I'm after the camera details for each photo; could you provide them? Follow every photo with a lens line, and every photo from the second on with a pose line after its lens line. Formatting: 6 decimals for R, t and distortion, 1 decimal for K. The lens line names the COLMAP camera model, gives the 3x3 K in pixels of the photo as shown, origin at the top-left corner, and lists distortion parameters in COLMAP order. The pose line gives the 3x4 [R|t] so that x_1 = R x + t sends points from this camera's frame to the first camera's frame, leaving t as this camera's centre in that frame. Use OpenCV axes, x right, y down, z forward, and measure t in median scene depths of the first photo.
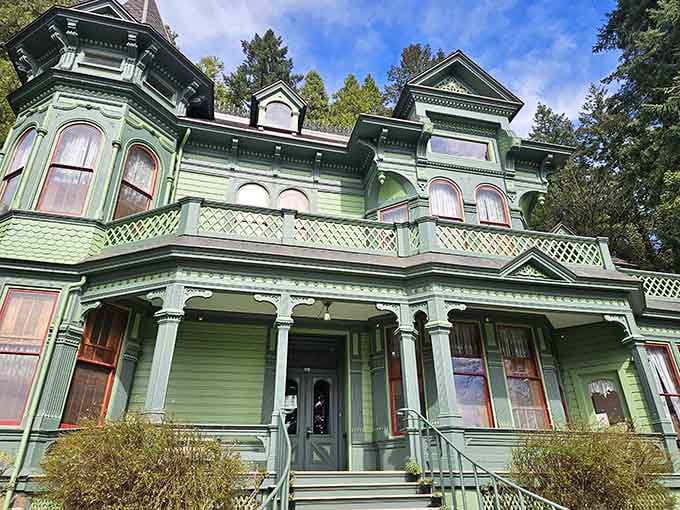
lens RADIAL K [[496.3, 0, 340.0], [0, 496.3, 255.0], [0, 0, 1]] dist [0.003254, 0.002450]
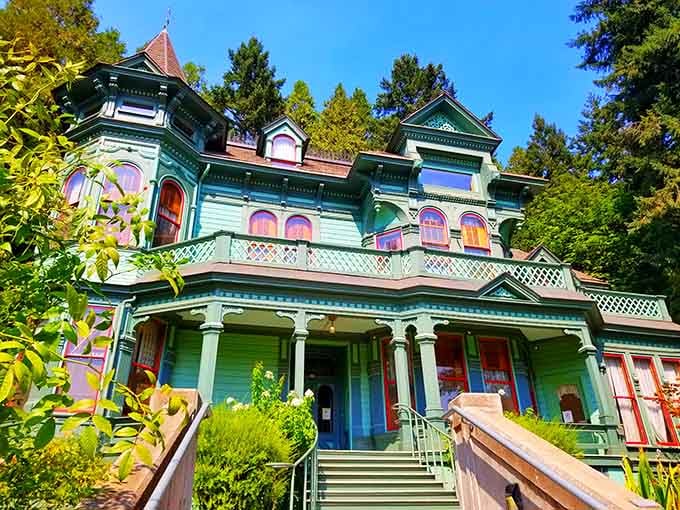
lens RADIAL K [[501.0, 0, 326.8], [0, 501.0, 255.8], [0, 0, 1]] dist [-0.004616, -0.001546]
pose [[0.999954, 0.003380, -0.008959, -0.027947], [-0.003578, 0.999748, -0.022182, -0.023938], [0.008881, 0.022213, 0.999714, -0.187579]]
